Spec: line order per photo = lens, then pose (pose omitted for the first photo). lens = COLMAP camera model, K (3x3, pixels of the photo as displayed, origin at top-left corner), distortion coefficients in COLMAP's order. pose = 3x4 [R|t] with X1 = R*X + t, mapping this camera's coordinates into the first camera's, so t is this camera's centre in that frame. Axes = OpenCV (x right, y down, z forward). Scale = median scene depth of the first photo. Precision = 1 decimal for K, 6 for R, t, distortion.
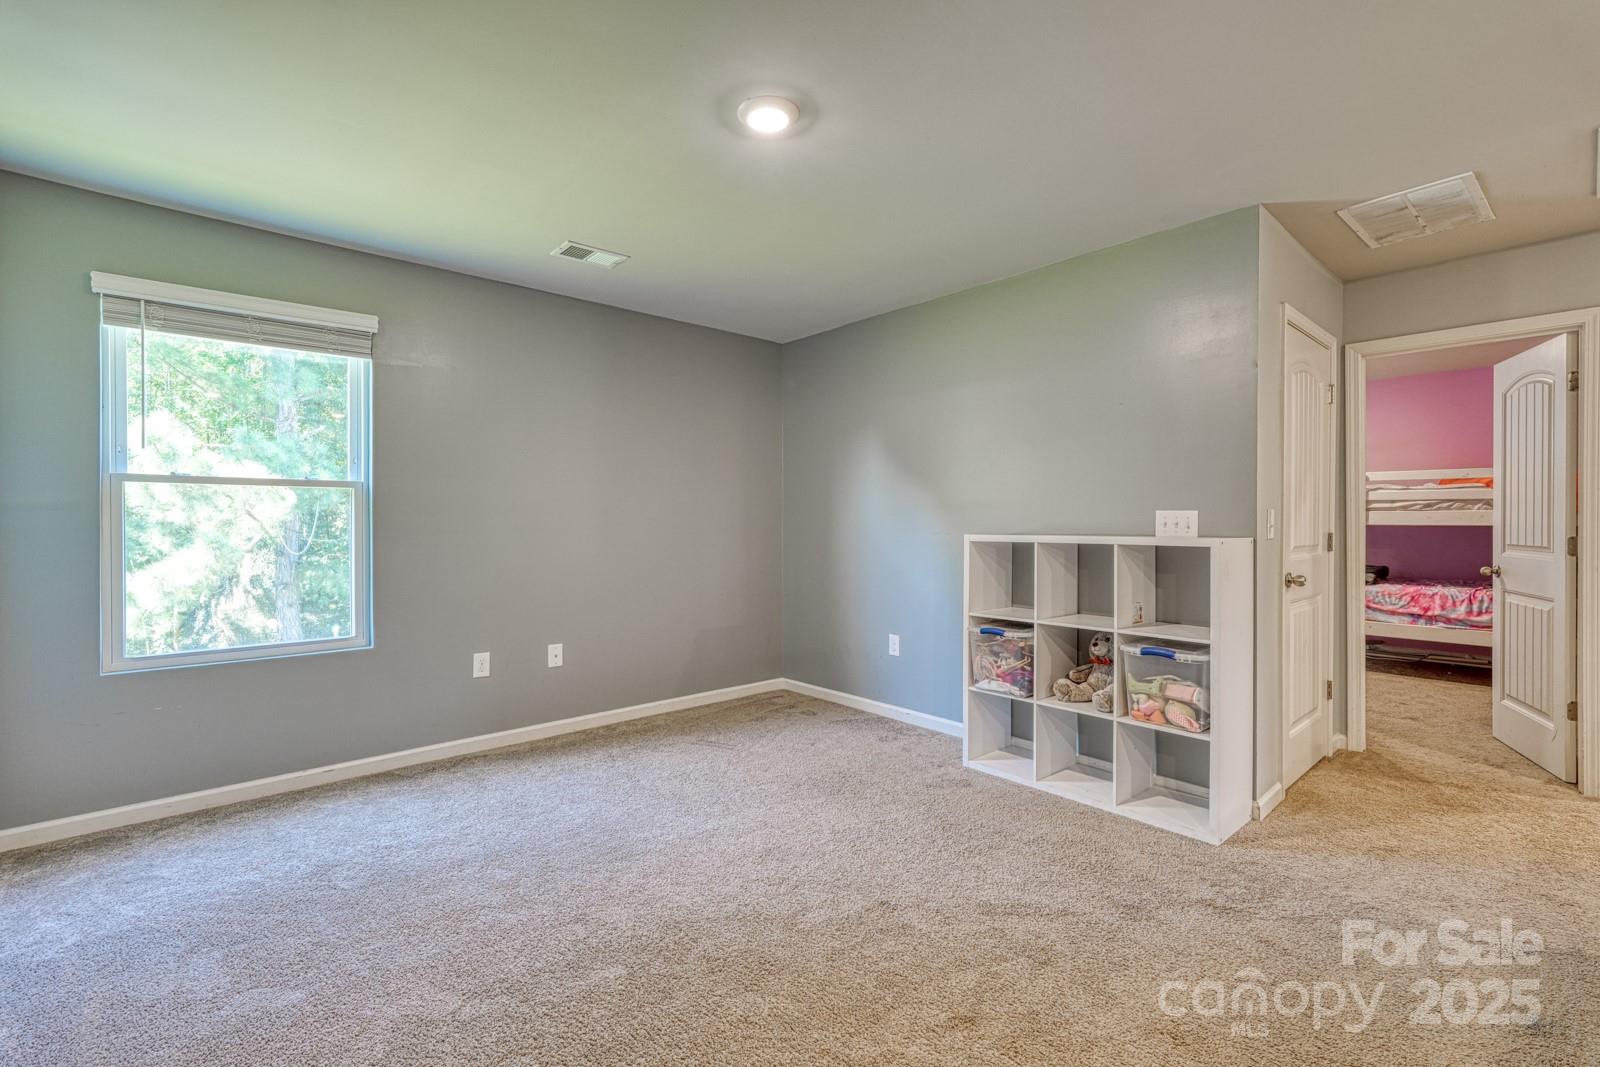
lens RADIAL K [[701.7, 0, 795.4], [0, 701.7, 529.7], [0, 0, 1]] dist [-0.002314, 0.000116]
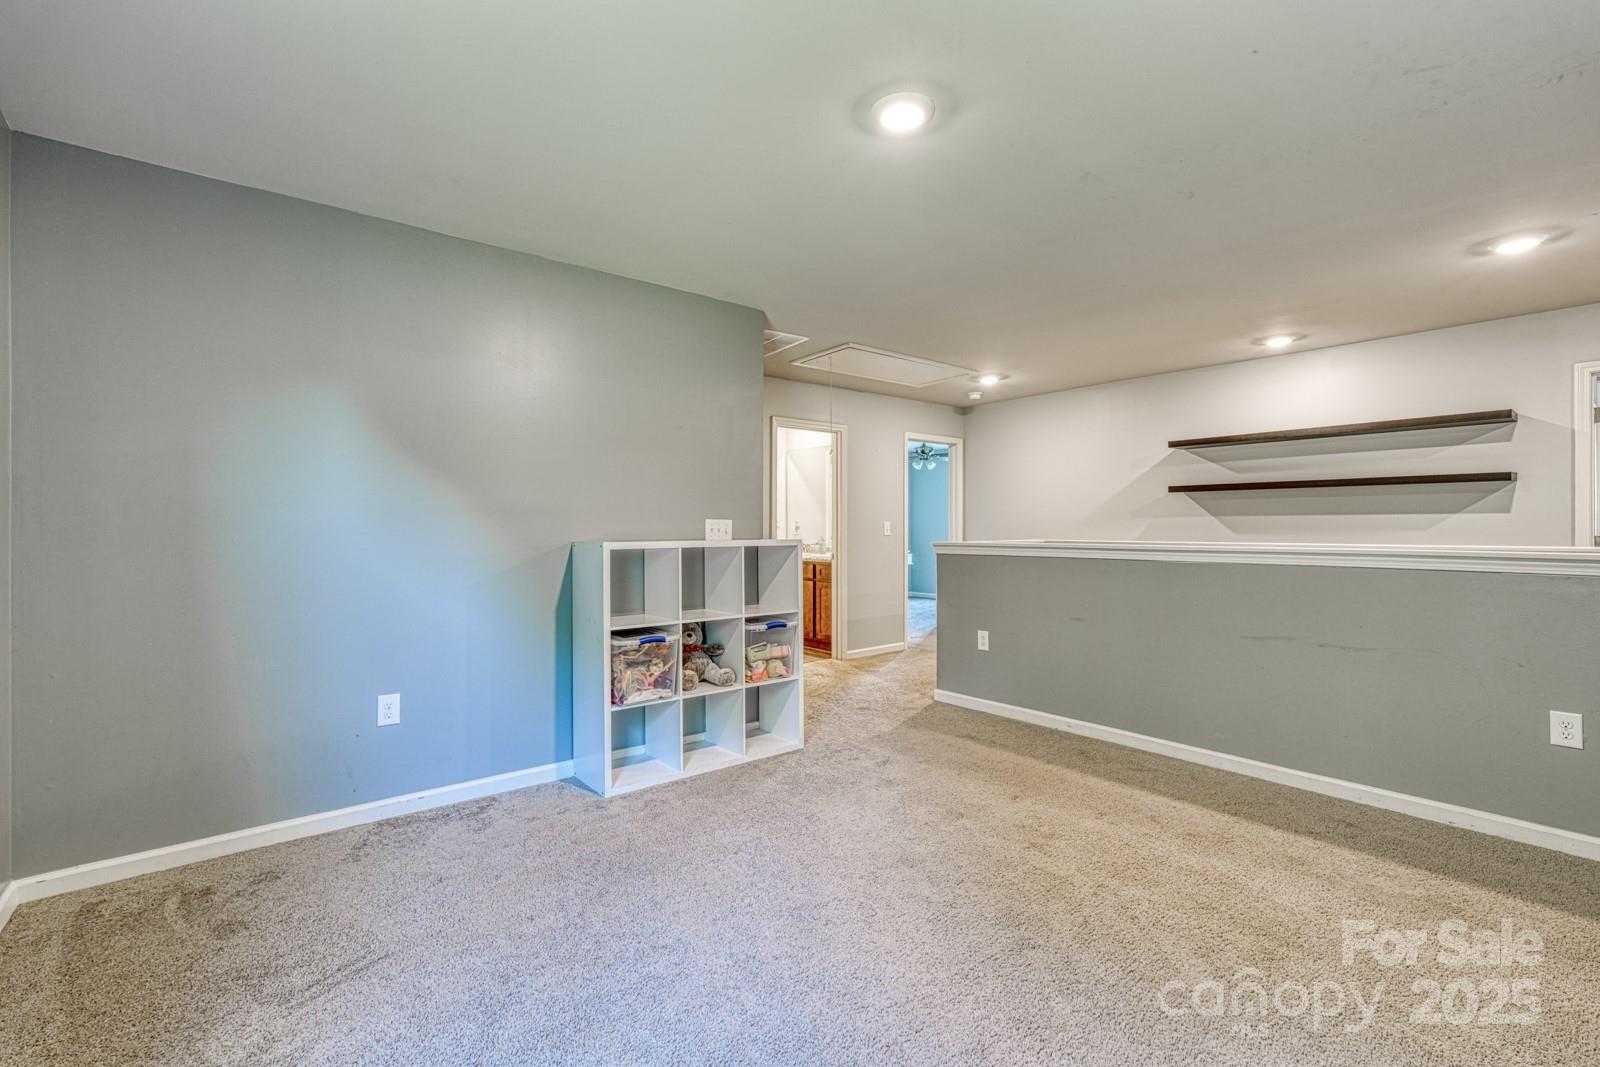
lens RADIAL K [[701.7, 0, 808.0], [0, 701.7, 533.7], [0, 0, 1]] dist [-0.002314, 0.000116]
pose [[0.027906, -0.009520, 0.999565, -0.429061], [0.010659, 0.999901, 0.009226, -0.006663], [-0.999554, 0.010397, 0.028005, 0.465215]]
